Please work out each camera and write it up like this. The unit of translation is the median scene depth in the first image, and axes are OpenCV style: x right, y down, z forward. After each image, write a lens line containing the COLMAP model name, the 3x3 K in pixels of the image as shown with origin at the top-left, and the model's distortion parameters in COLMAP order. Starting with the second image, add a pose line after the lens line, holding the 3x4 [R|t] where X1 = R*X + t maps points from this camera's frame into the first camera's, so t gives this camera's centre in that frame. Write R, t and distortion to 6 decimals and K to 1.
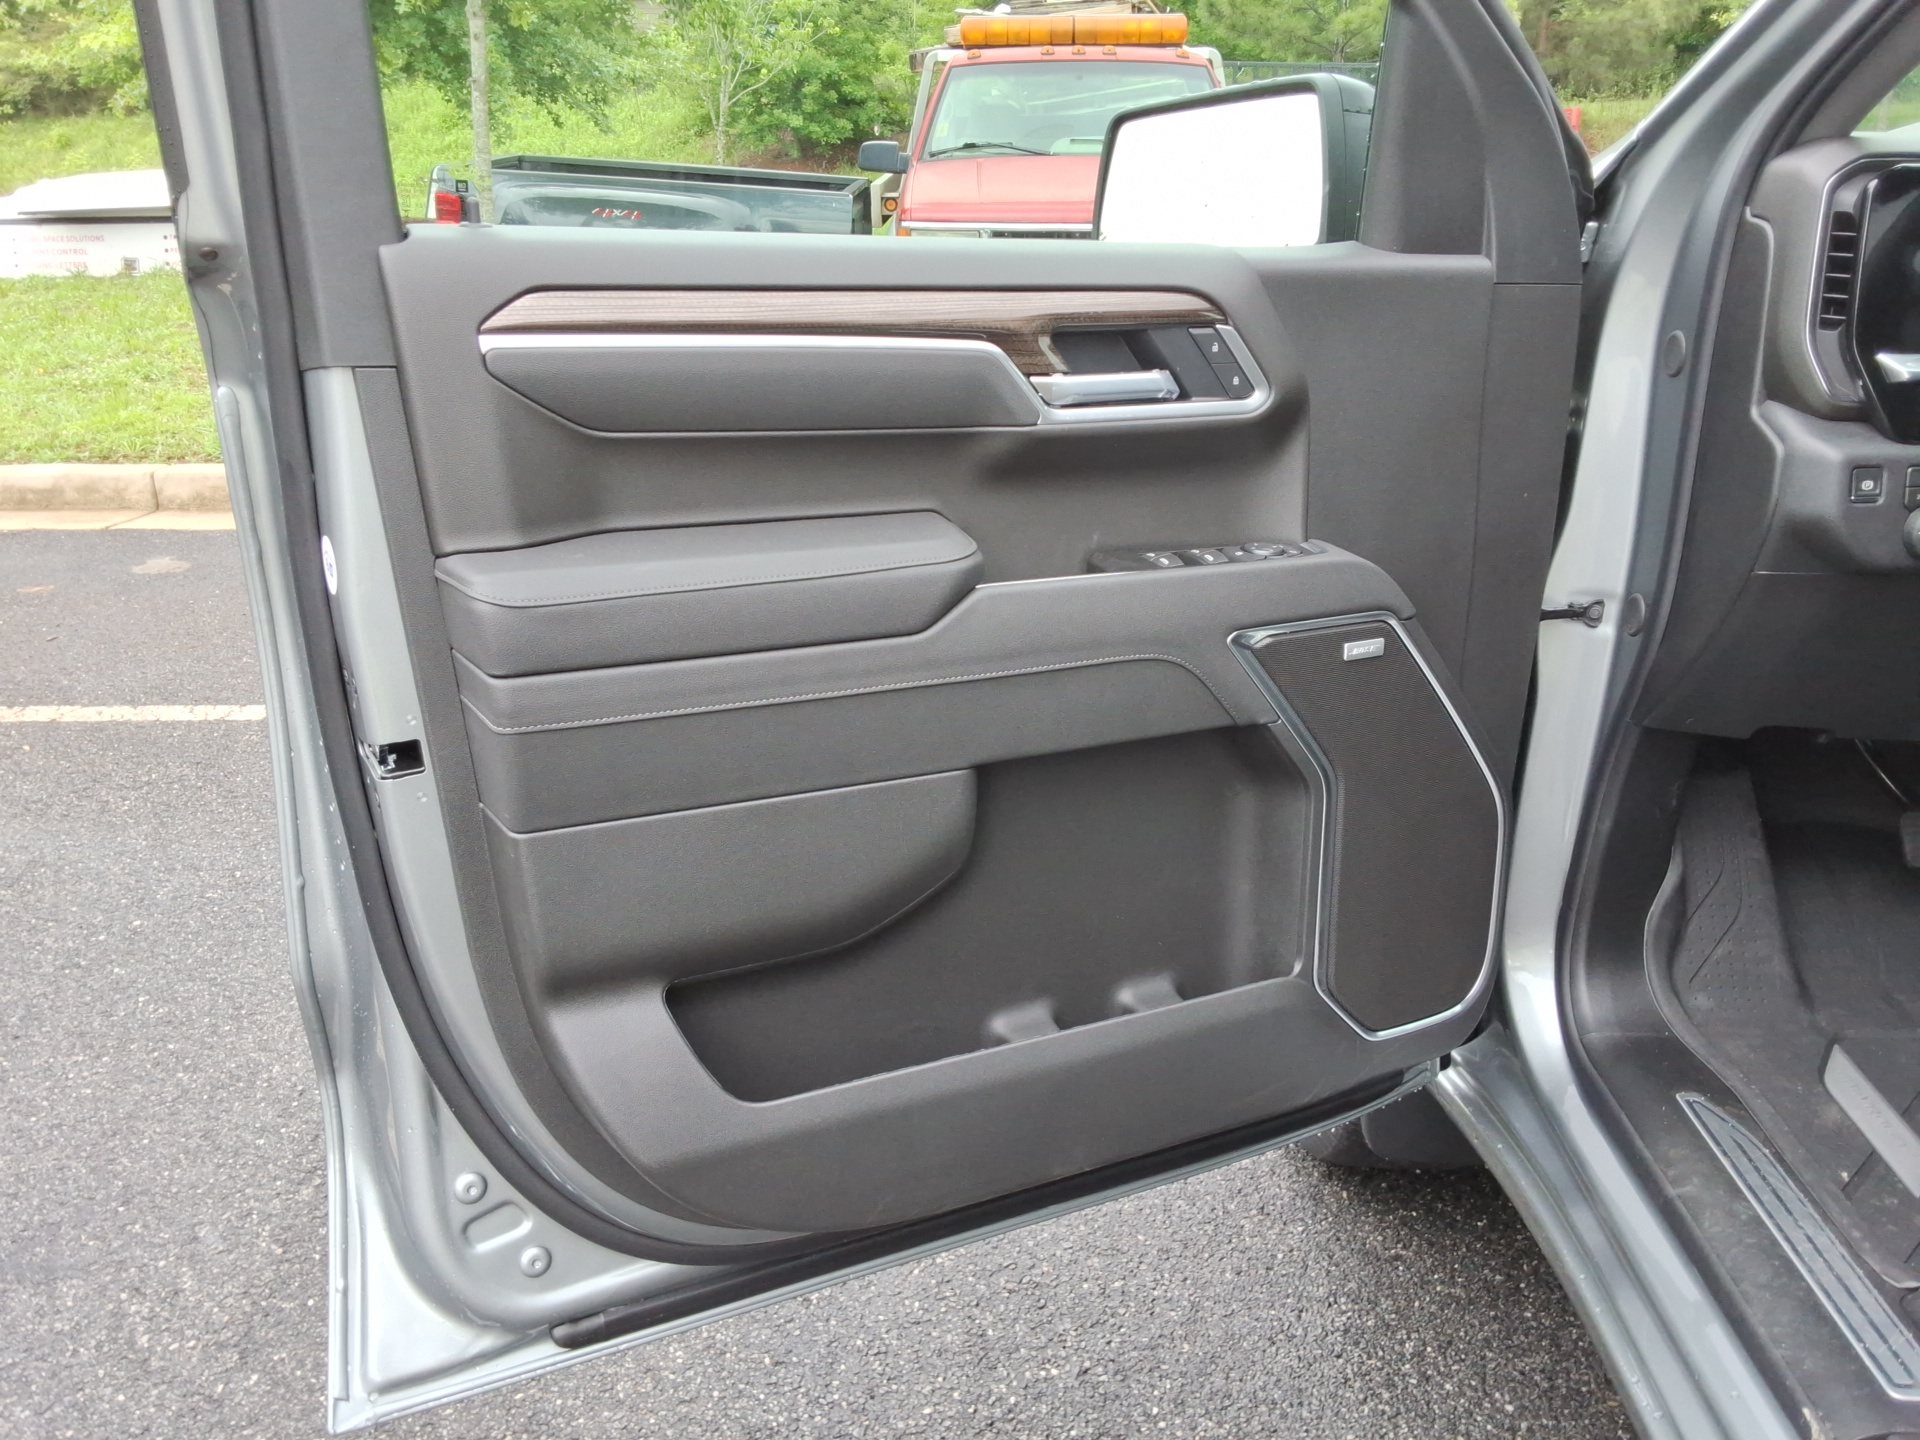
lens RADIAL K [[1545.0, 0, 980.7], [0, 1545.0, 739.8], [0, 0, 1]] dist [0.093216, -0.131894]
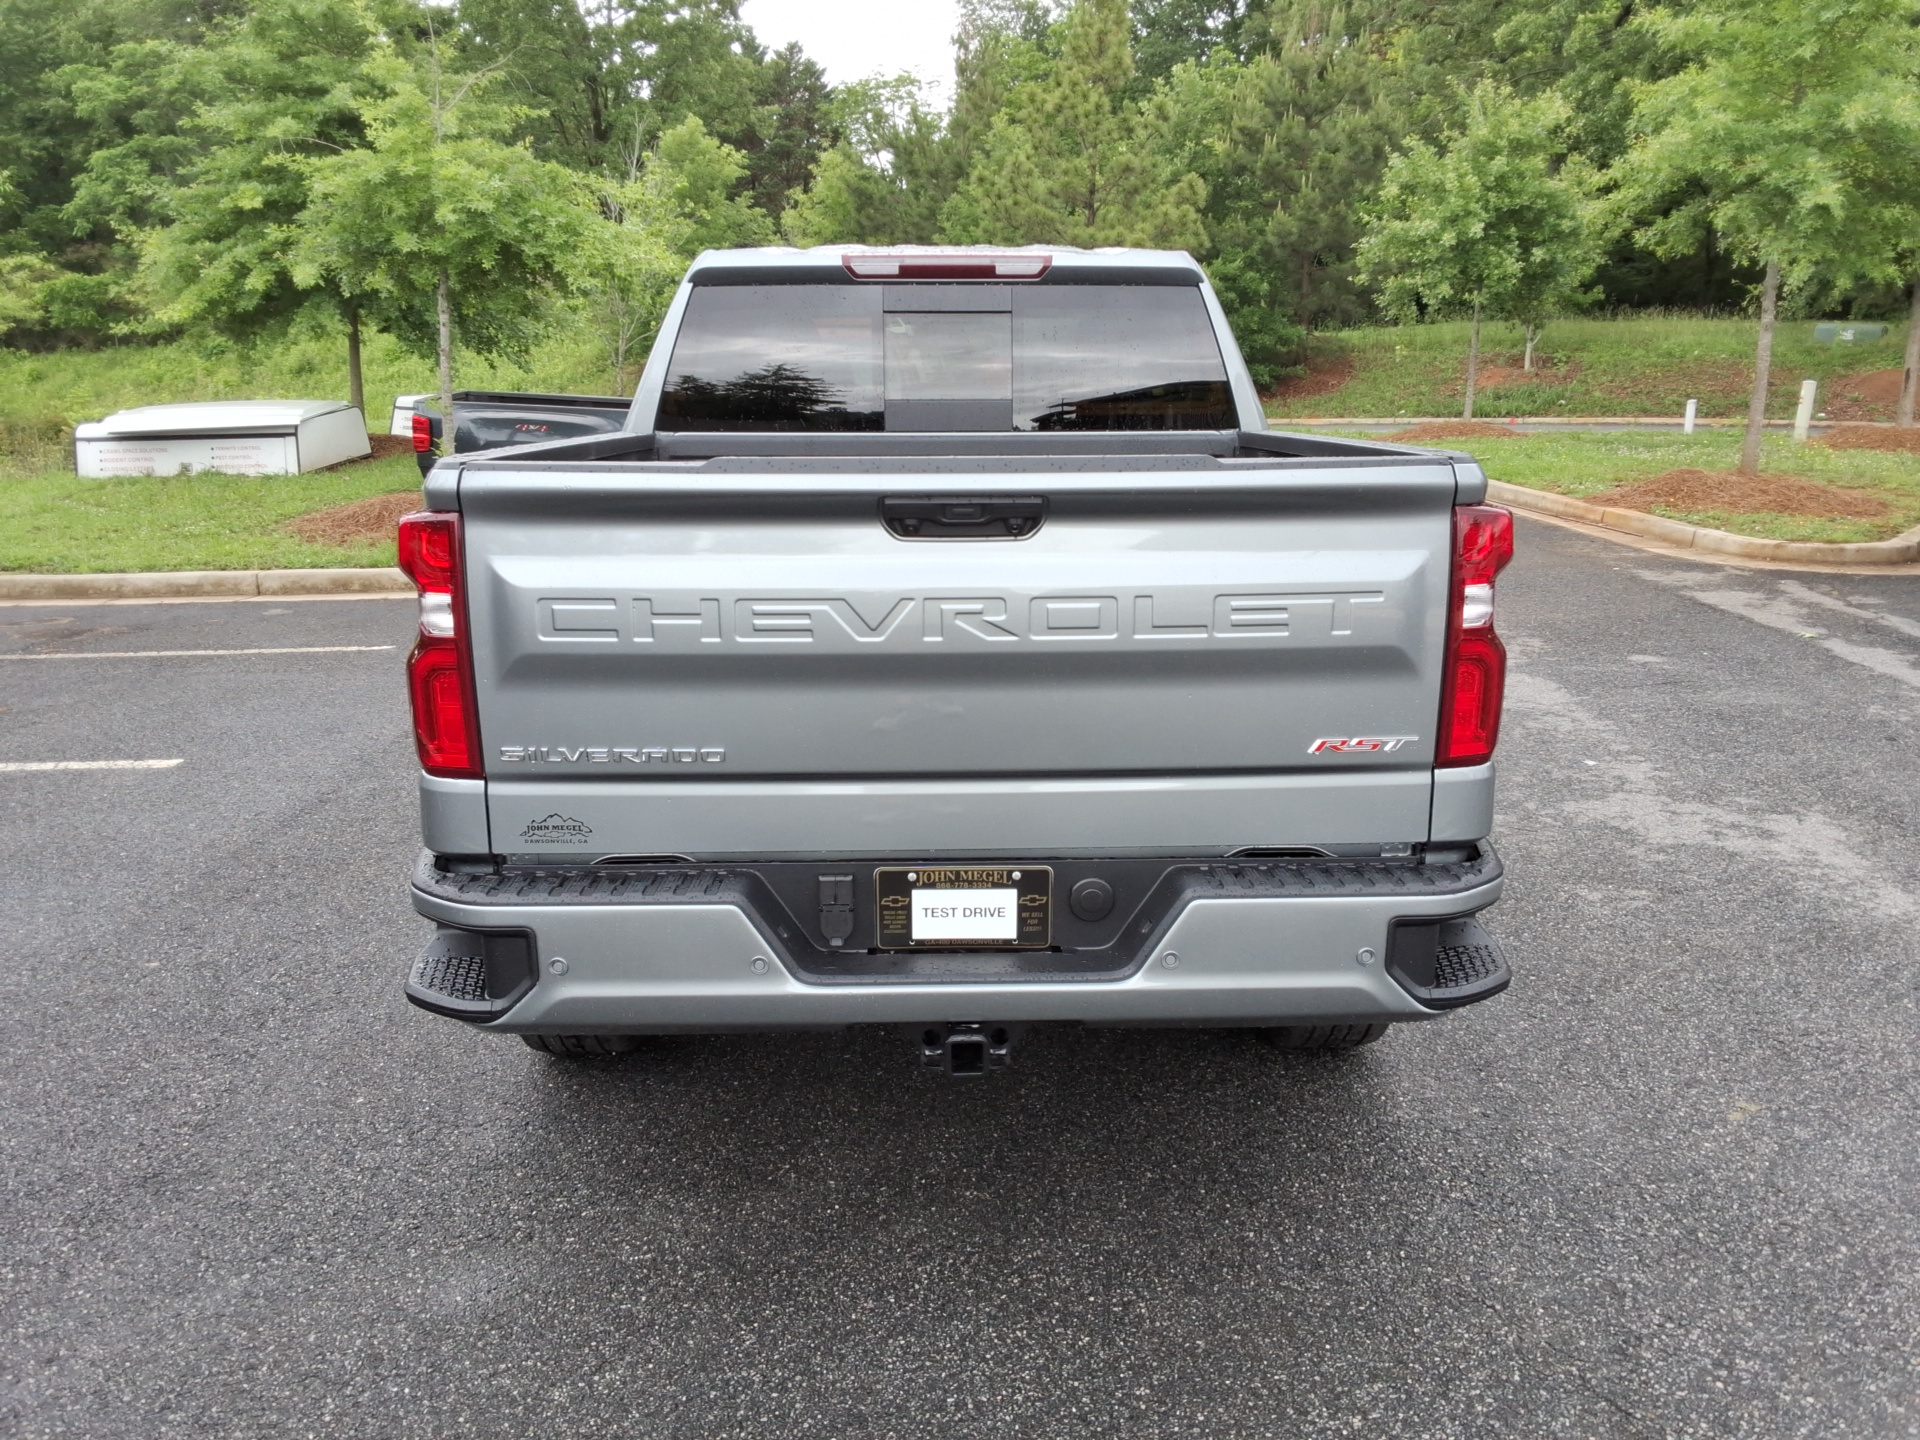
lens RADIAL K [[1545.0, 0, 974.7], [0, 1545.0, 728.3], [0, 0, 1]] dist [0.093216, -0.131894]
pose [[0.998792, -0.024515, 0.042596, 0.101620], [0.029947, 0.990802, -0.131968, 0.134683], [-0.038969, 0.133084, 0.990338, -0.389222]]
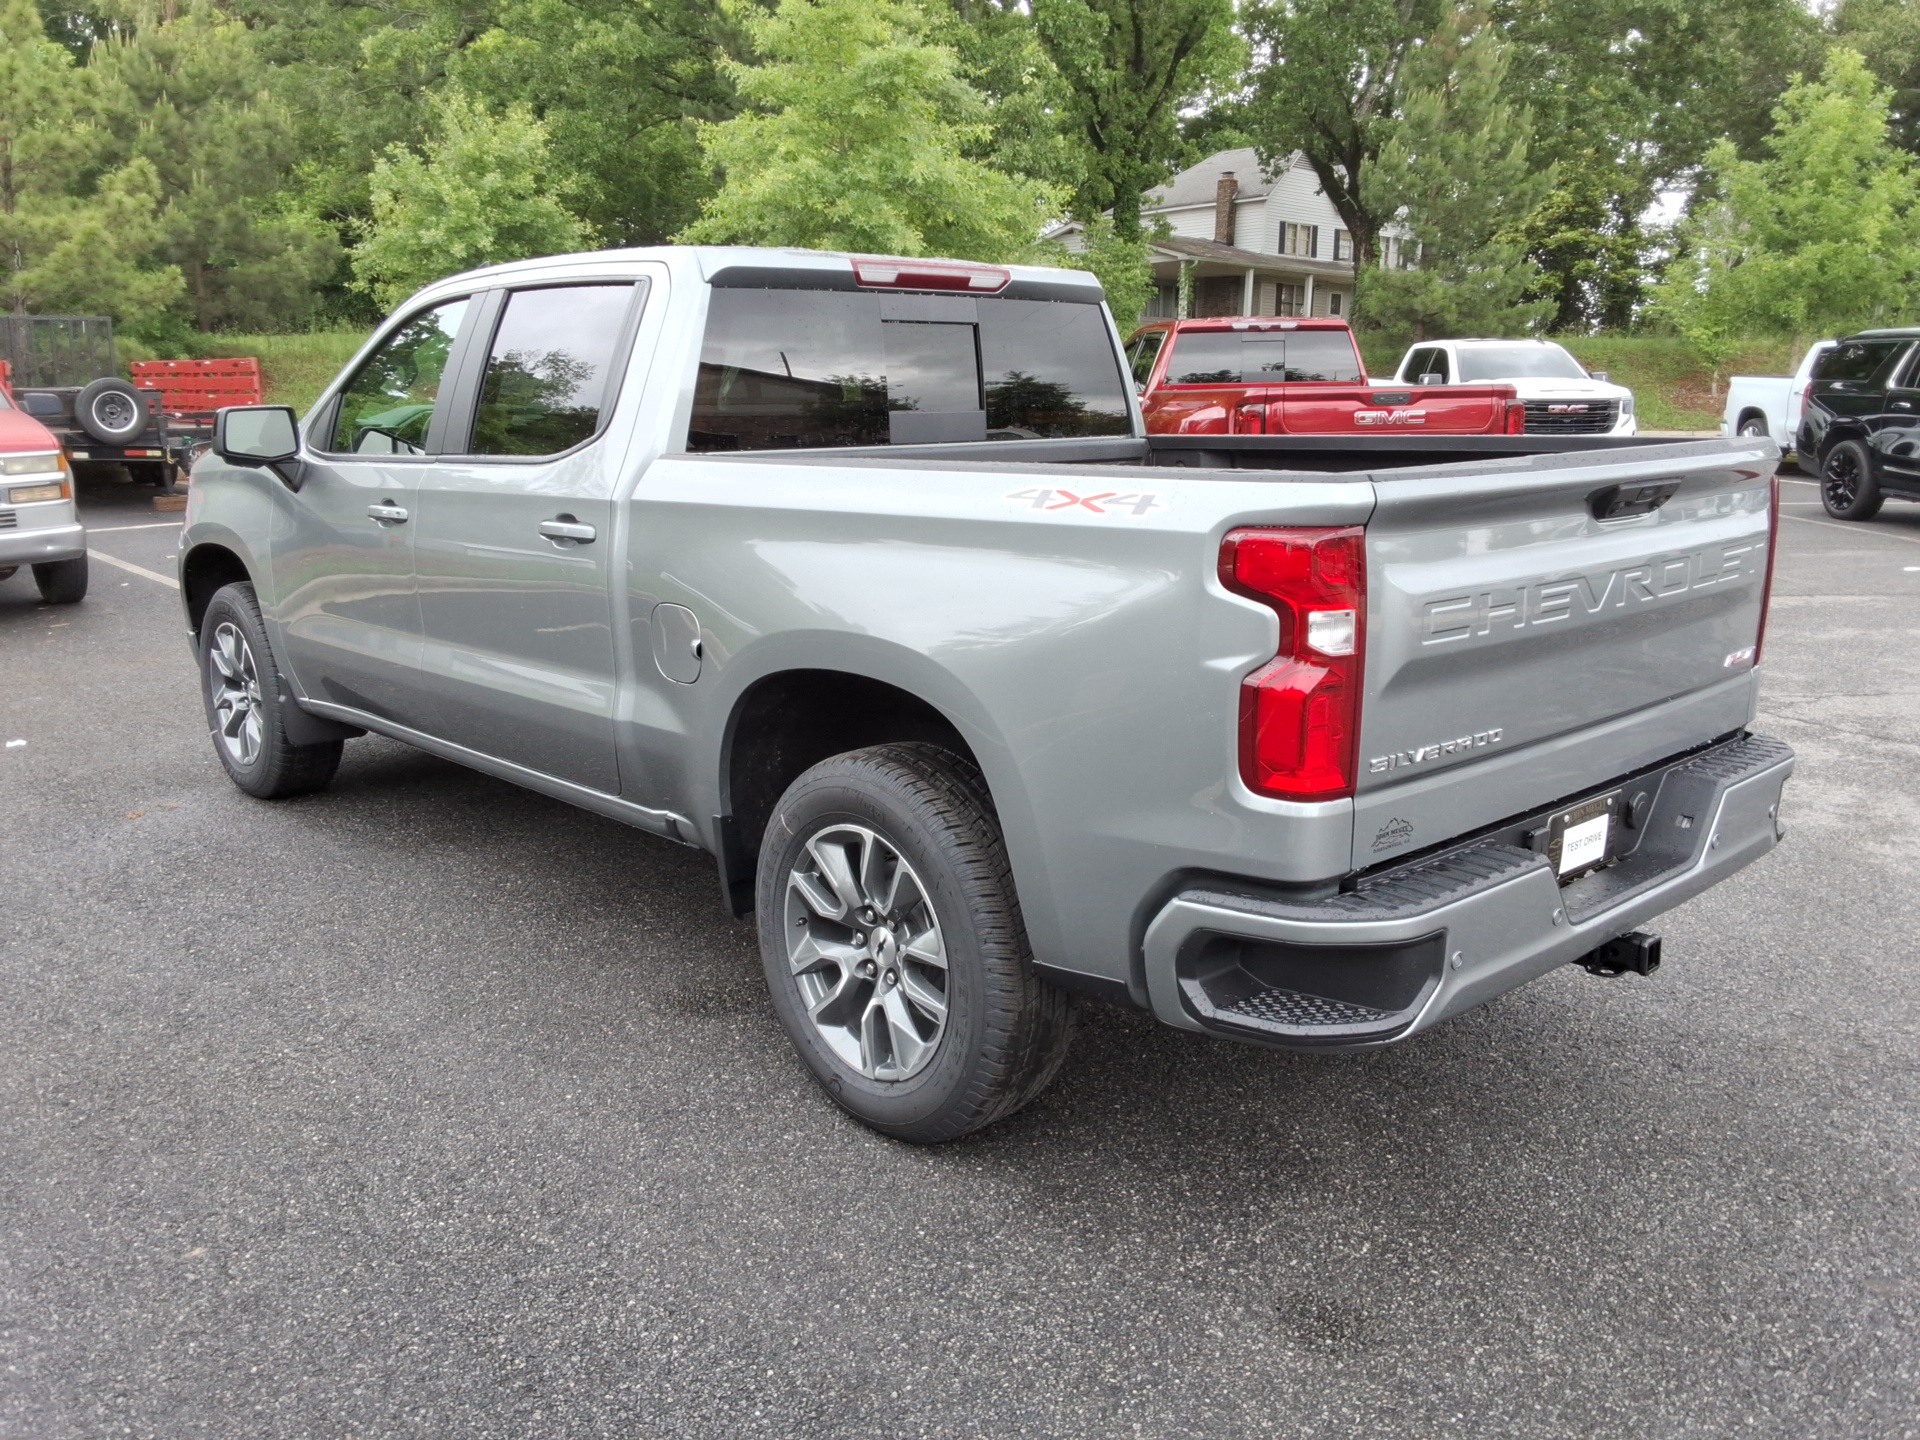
lens RADIAL K [[1545.0, 0, 968.1], [0, 1545.0, 721.3], [0, 0, 1]] dist [0.093216, -0.131894]
pose [[0.732965, -0.159867, 0.661215, -0.115912], [0.250421, 0.967147, -0.043761, 0.100341], [-0.632496, 0.197658, 0.748919, -0.306066]]
